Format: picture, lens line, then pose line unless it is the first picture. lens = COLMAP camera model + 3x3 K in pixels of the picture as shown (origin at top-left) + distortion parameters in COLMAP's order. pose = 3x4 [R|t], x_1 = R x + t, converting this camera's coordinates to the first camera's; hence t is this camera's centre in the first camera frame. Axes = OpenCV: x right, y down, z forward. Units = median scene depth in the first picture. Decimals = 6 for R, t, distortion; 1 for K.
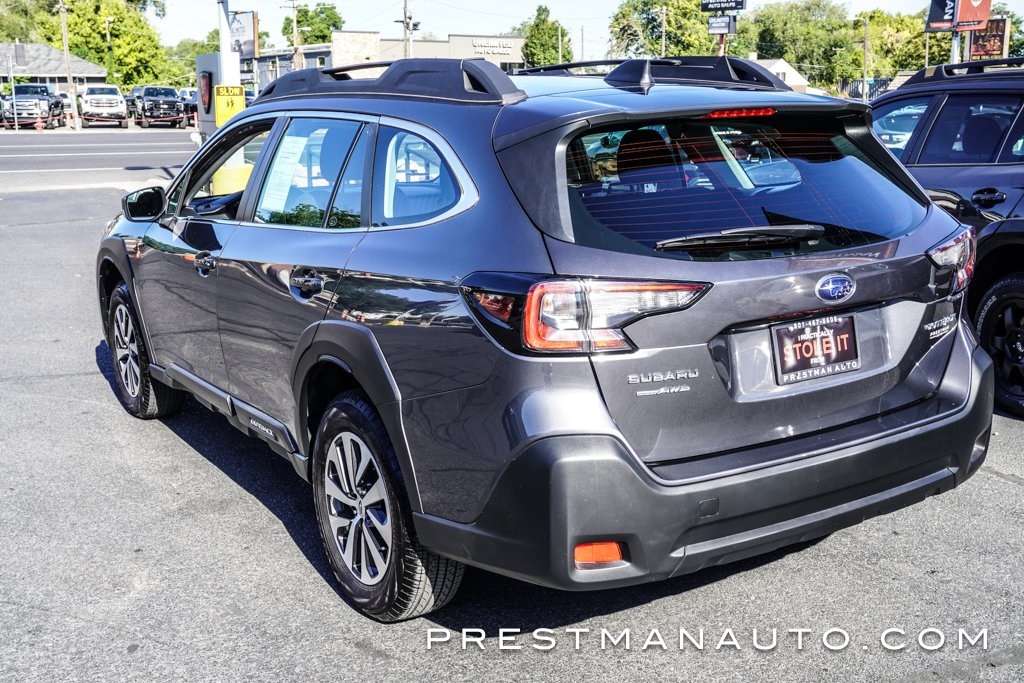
lens RADIAL K [[1173.6, 0, 512.0], [0, 1173.6, 341.5], [0, 0, 1]] dist [-0.018116, 0.005589]
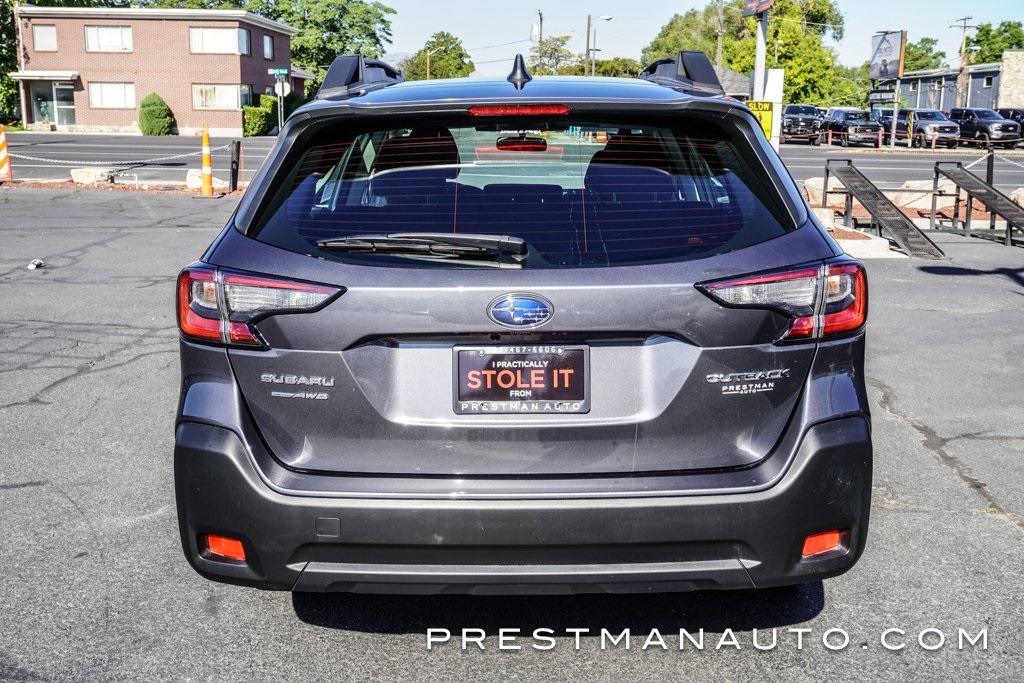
lens RADIAL K [[1105.6, 0, 512.5], [0, 1105.6, 368.0], [0, 0, 1]] dist [-0.004557, 0.009471]
pose [[0.838086, 0.133691, -0.528904, 0.686359], [-0.124227, 0.990805, 0.053599, -0.045877], [0.531206, 0.020784, 0.846987, 0.301750]]
